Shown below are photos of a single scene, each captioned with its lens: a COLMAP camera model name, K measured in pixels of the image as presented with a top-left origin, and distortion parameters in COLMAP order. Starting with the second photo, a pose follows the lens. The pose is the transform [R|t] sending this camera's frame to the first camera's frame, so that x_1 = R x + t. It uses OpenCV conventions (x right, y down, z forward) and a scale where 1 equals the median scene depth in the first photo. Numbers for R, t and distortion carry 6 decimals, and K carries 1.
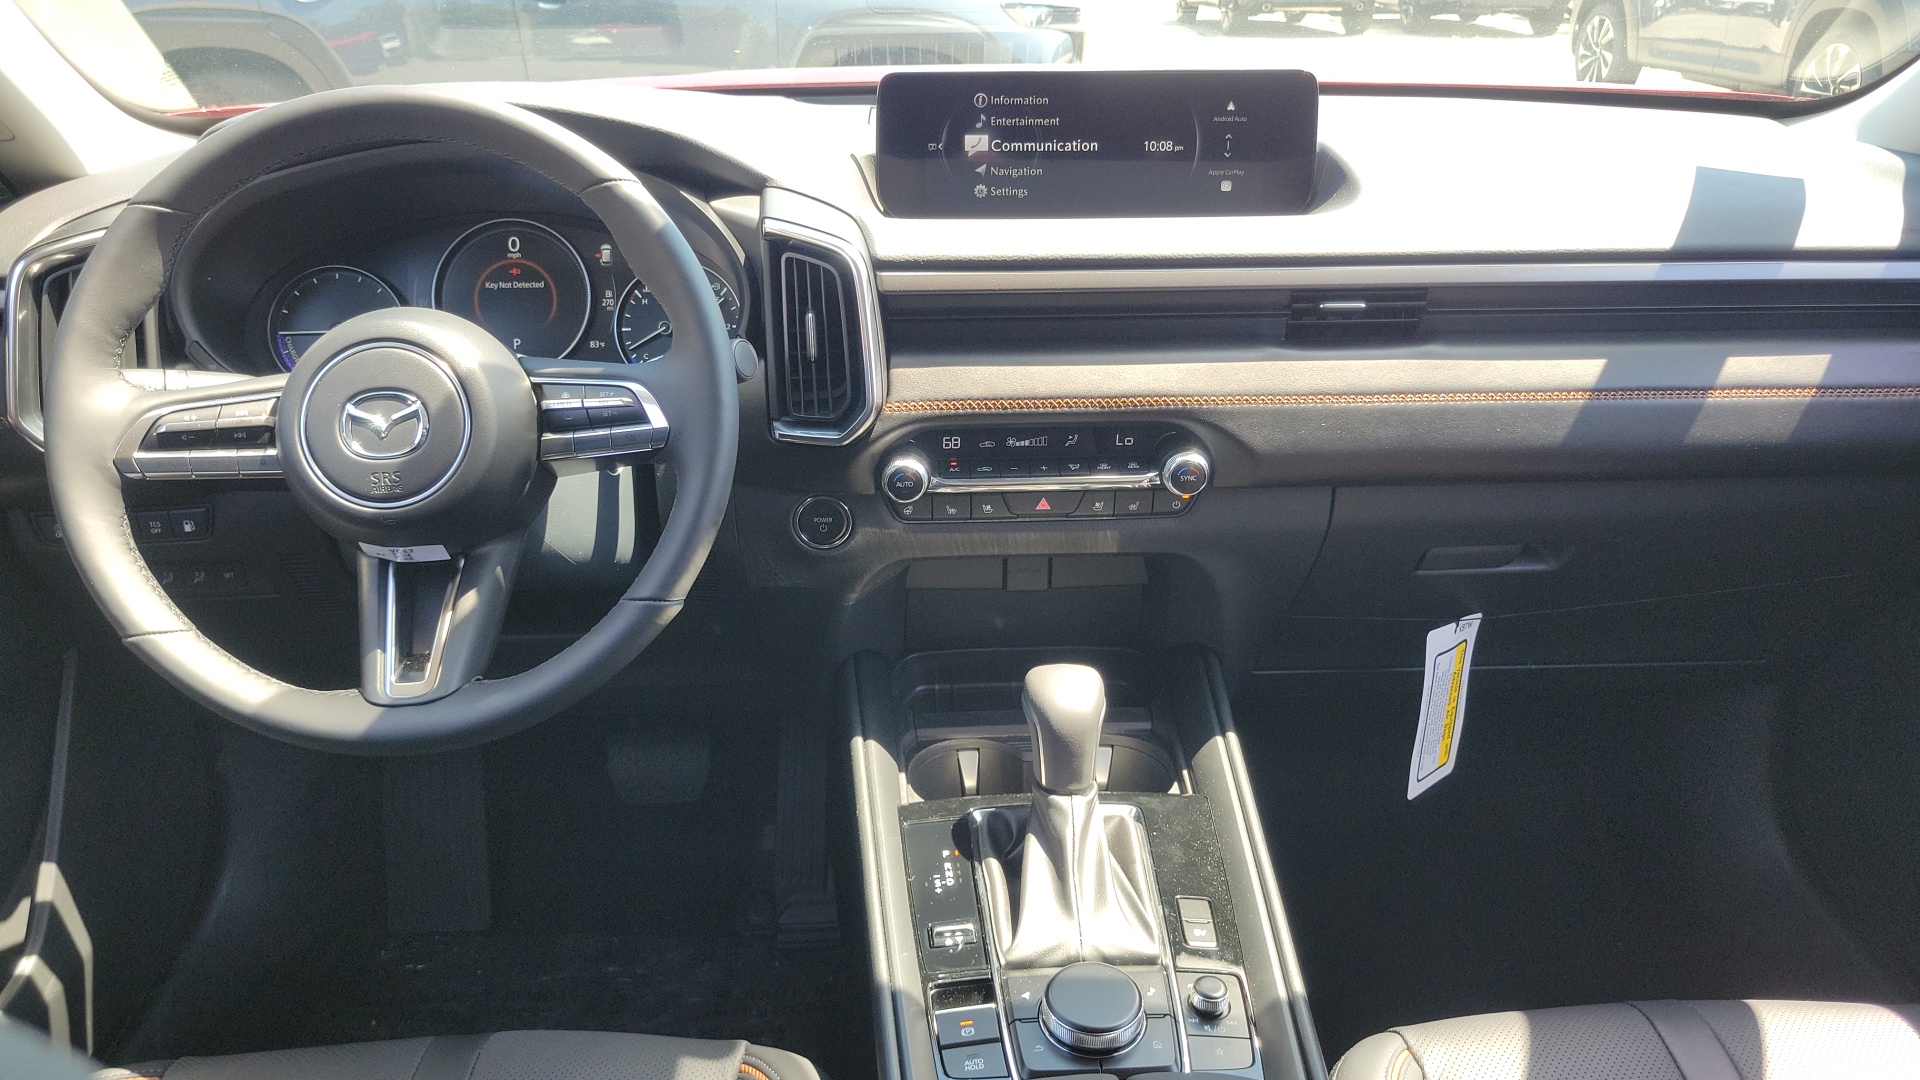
lens RADIAL K [[1452.2, 0, 952.2], [0, 1452.2, 531.9], [0, 0, 1]] dist [0.033119, -0.025865]
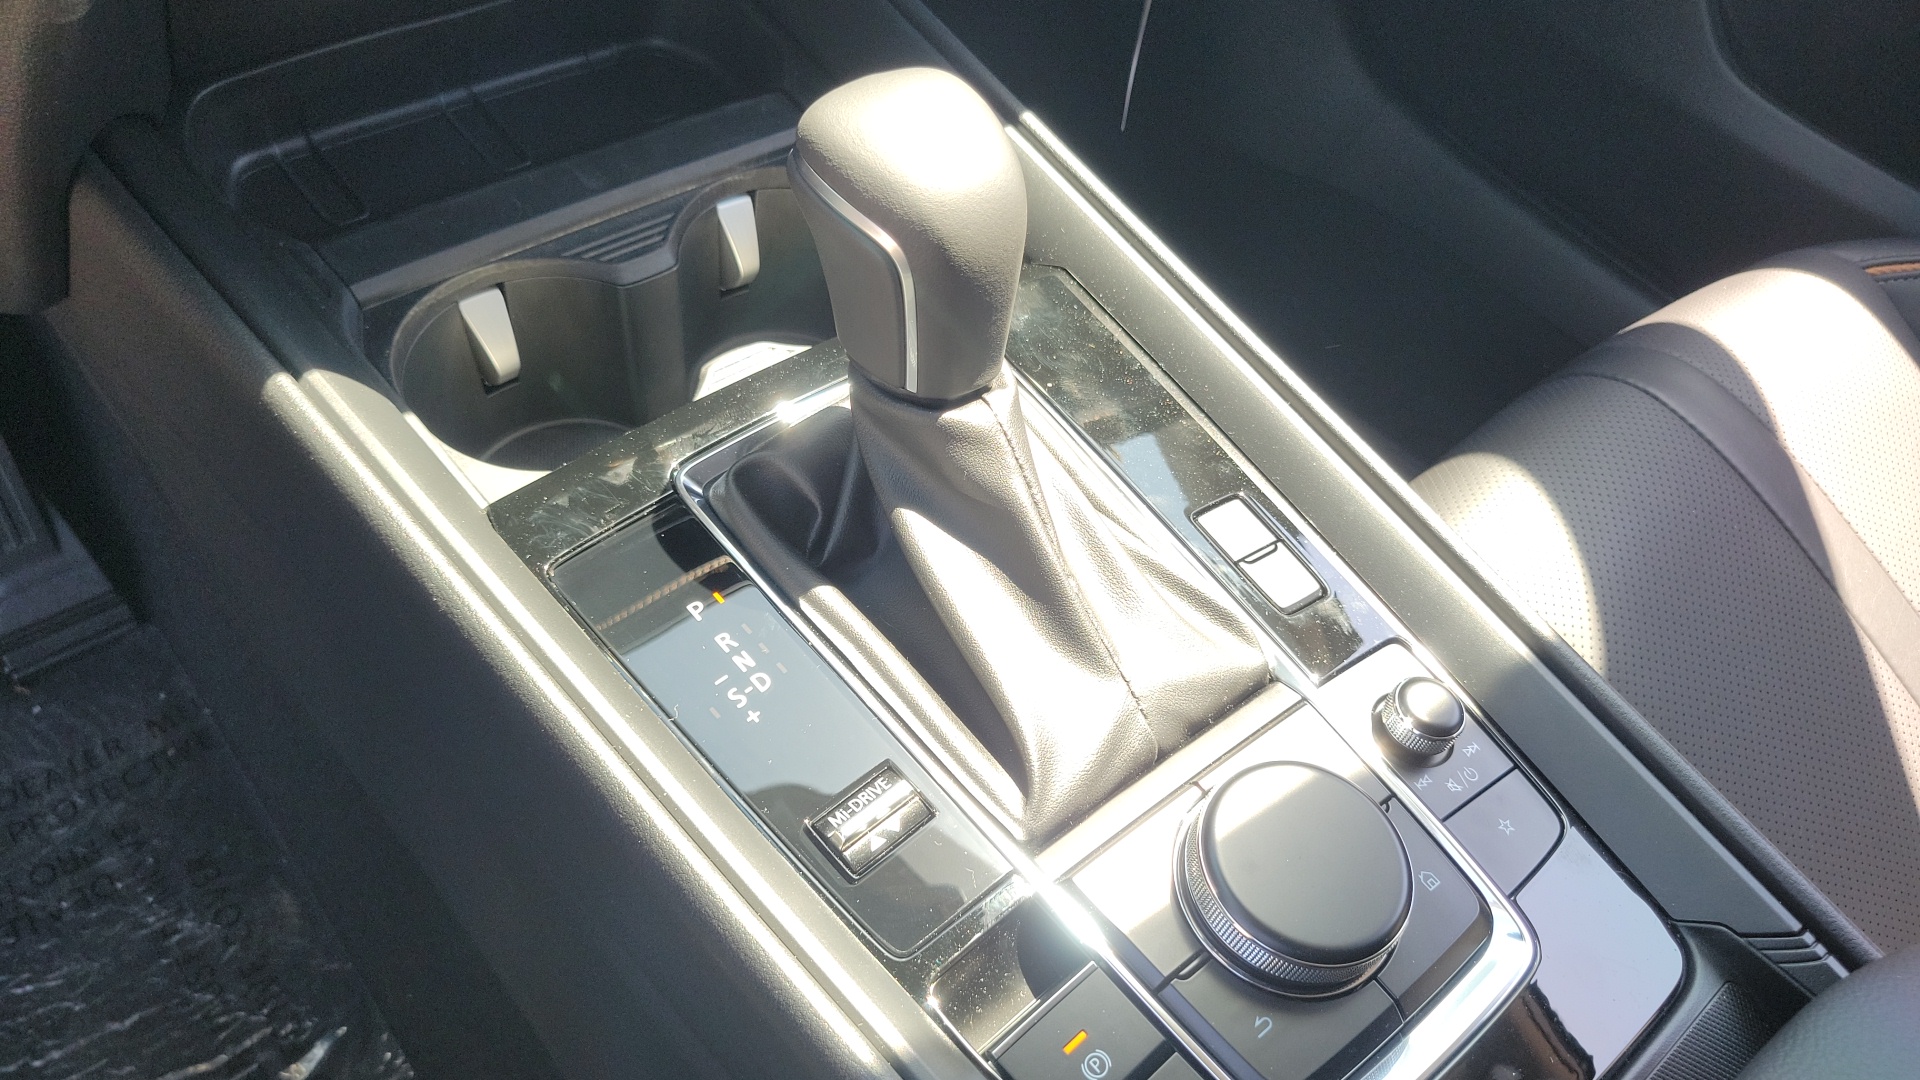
lens RADIAL K [[1457.4, 0, 962.1], [0, 1457.4, 530.2], [0, 0, 1]] dist [-0.014862, 0.000115]
pose [[0.777585, -0.385456, 0.496775, -0.133366], [0.089332, 0.849773, 0.519525, -0.004424], [-0.622400, -0.359597, 0.695204, 0.636458]]
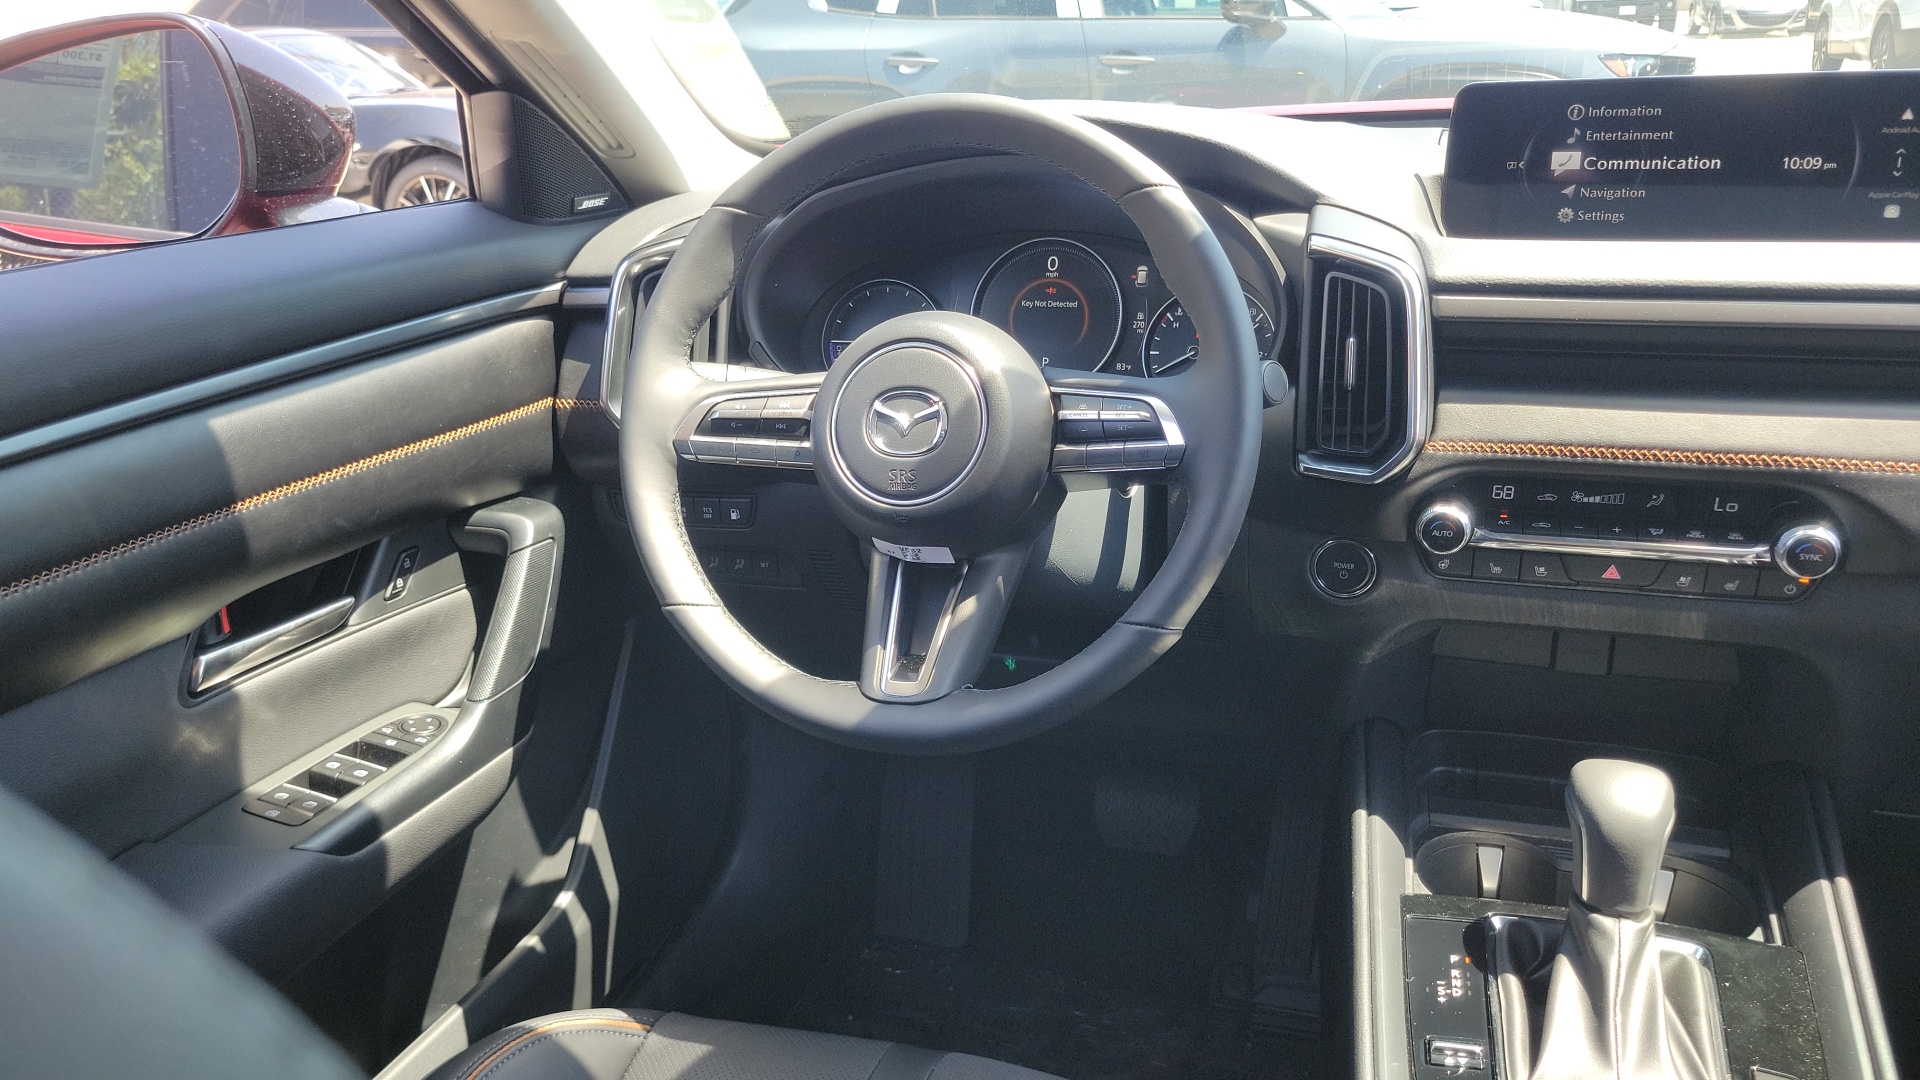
lens RADIAL K [[1452.2, 0, 949.9], [0, 1452.2, 528.7], [0, 0, 1]] dist [0.033119, -0.025865]
pose [[0.933141, 0.088021, -0.348568, -0.003596], [-0.103616, 0.994269, -0.026313, 0.018561], [0.344254, 0.060670, 0.936914, 0.059168]]
